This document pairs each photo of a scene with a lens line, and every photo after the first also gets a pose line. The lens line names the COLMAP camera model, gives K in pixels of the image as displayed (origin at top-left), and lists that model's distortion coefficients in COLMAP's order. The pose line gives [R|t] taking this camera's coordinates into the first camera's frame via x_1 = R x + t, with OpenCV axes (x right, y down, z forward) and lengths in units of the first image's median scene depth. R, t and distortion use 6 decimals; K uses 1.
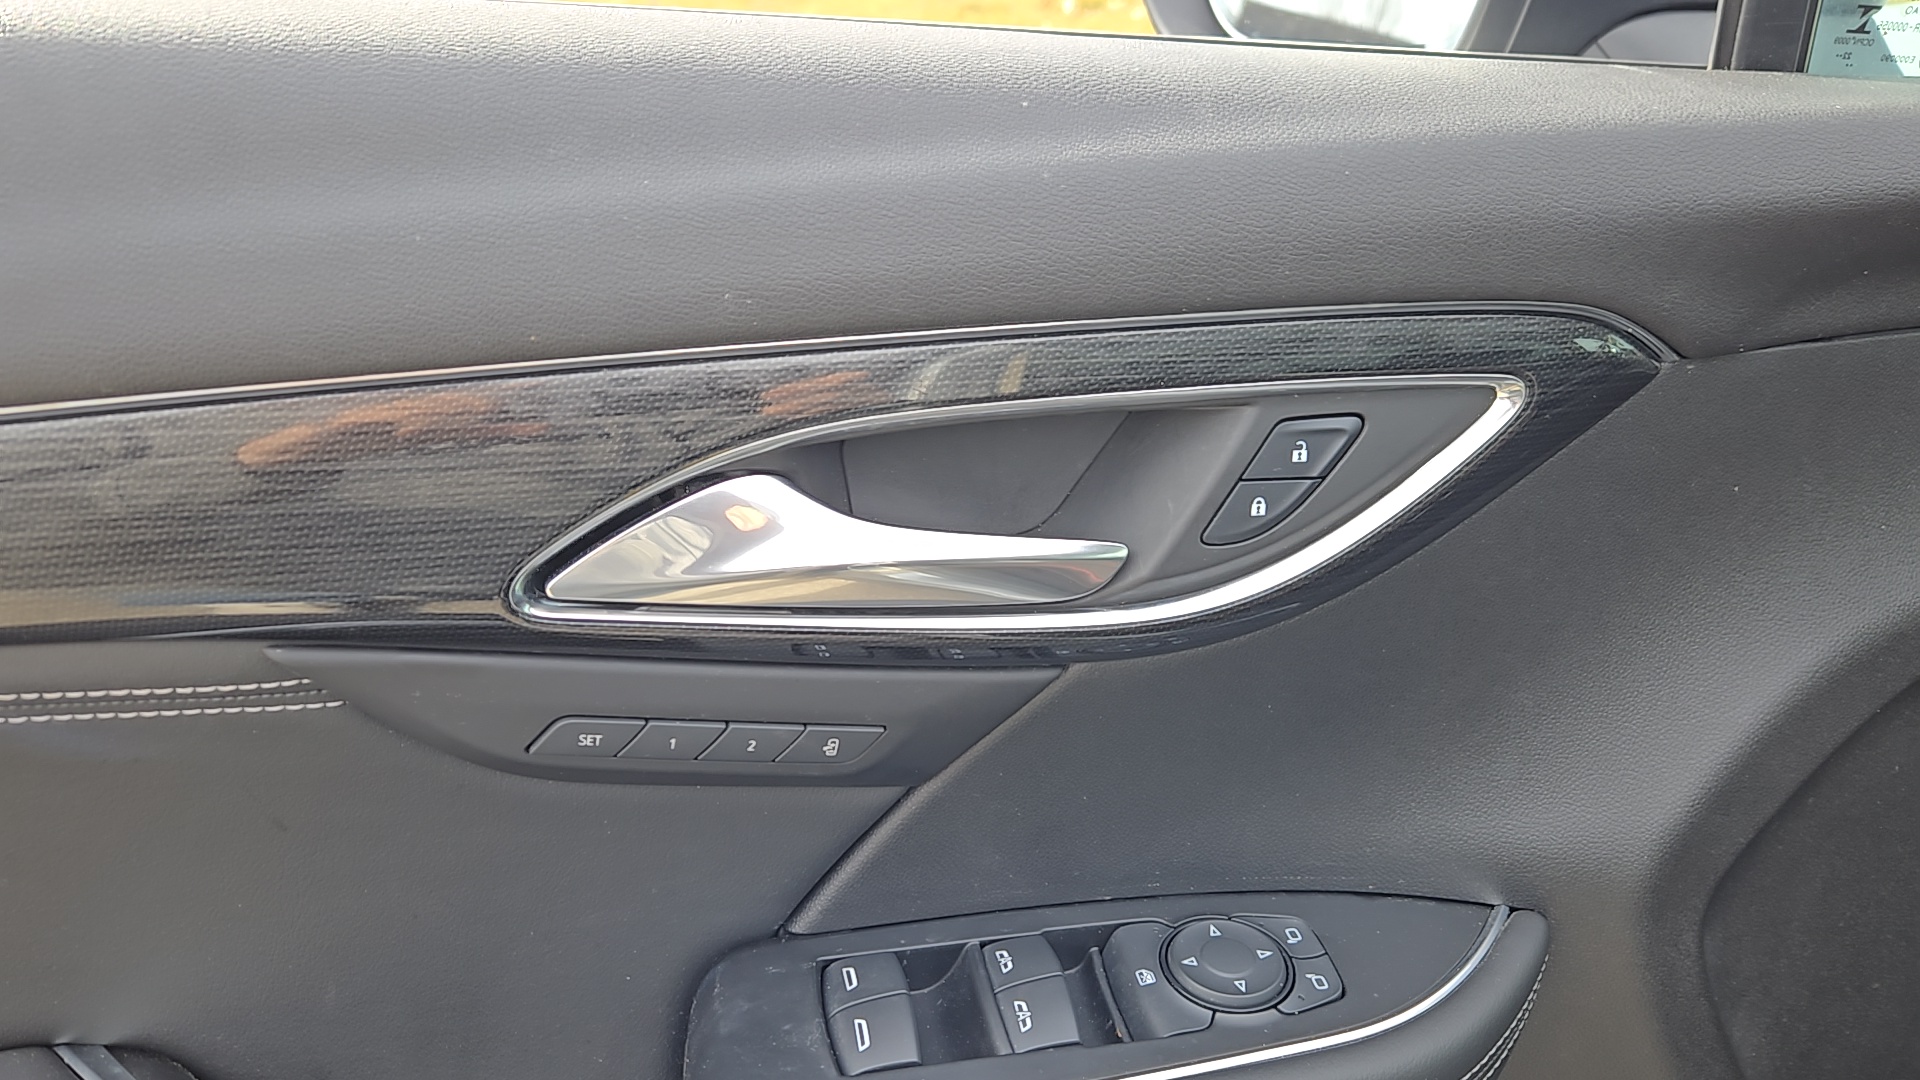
lens RADIAL K [[1607.0, 0, 956.6], [0, 1607.0, 534.5], [0, 0, 1]] dist [0.013796, -0.004859]
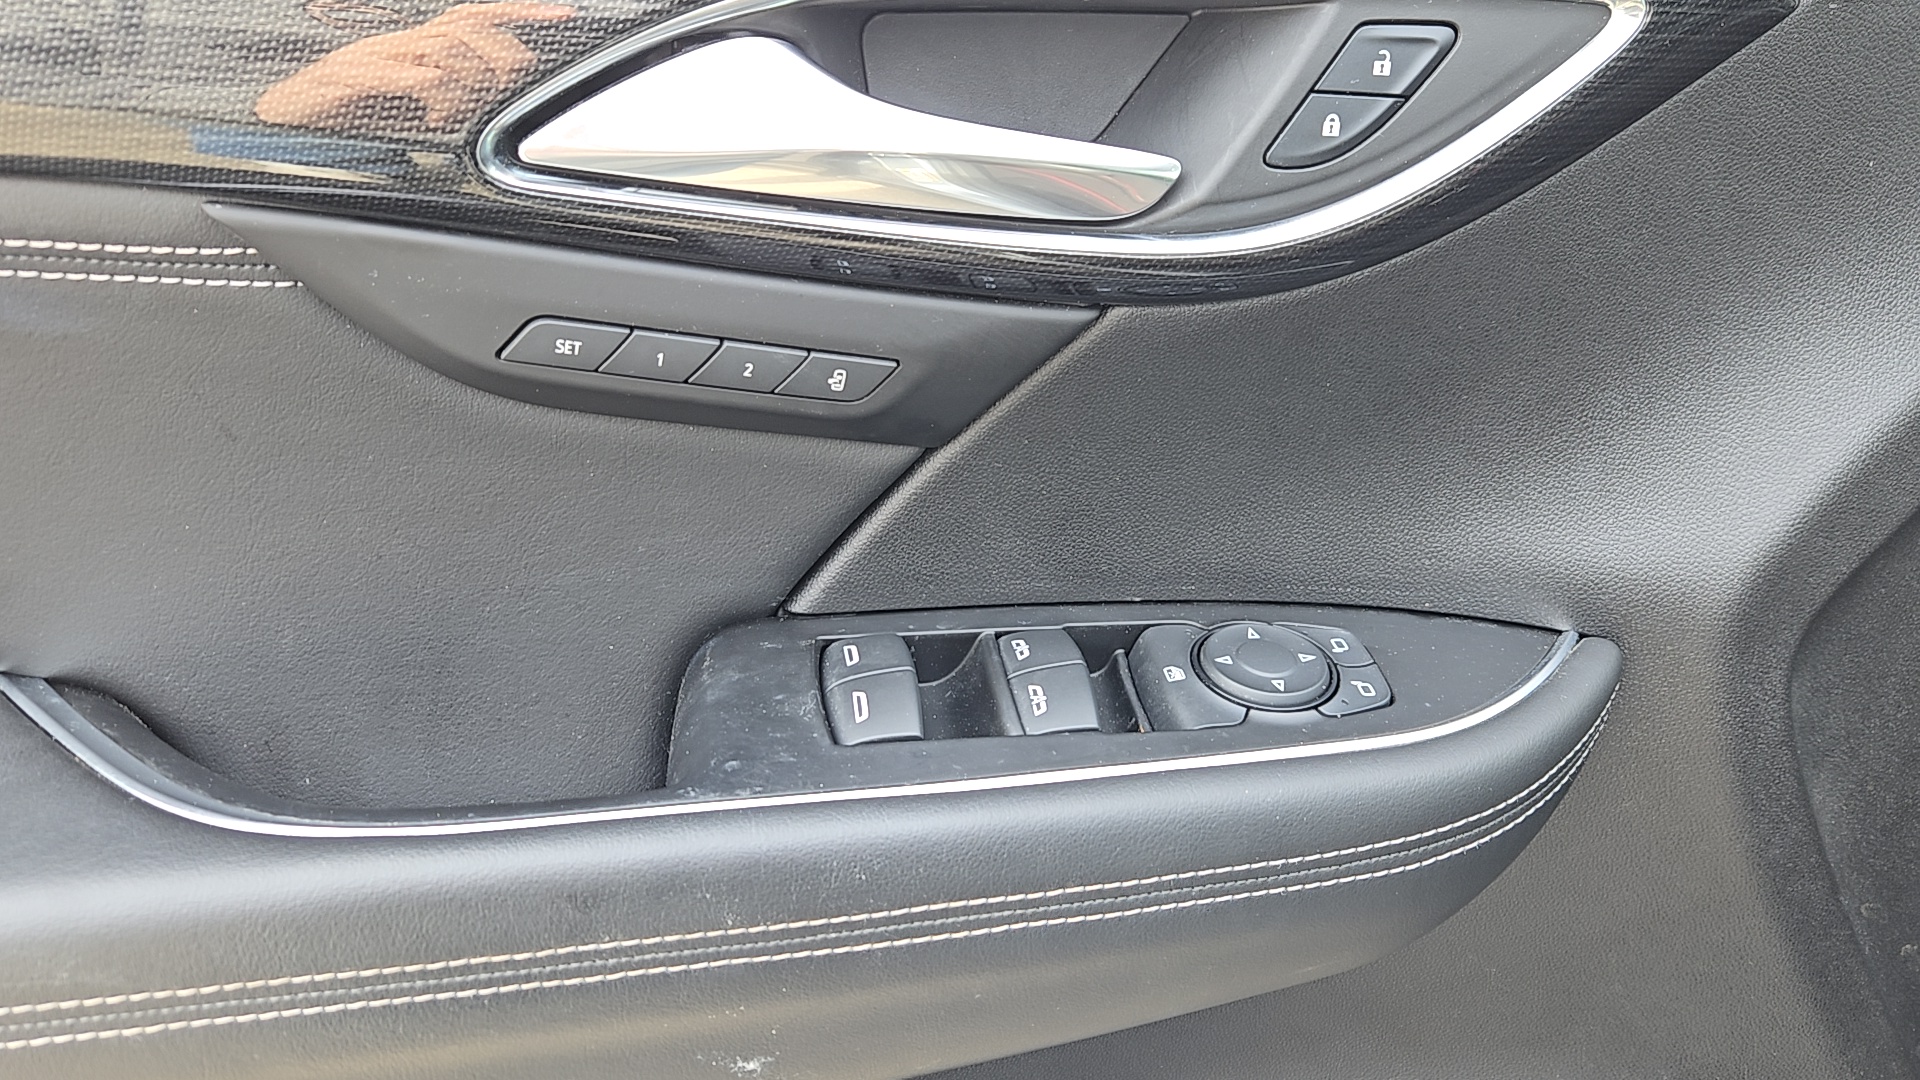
lens RADIAL K [[1612.1, 0, 960.0], [0, 1612.1, 540.0], [0, 0, 1]] dist [0.016422, -0.016670]
pose [[0.998649, 0.045129, -0.025760, 0.016524], [-0.043500, 0.997211, 0.060639, 0.153547], [0.028425, -0.059436, 0.997827, 0.091144]]
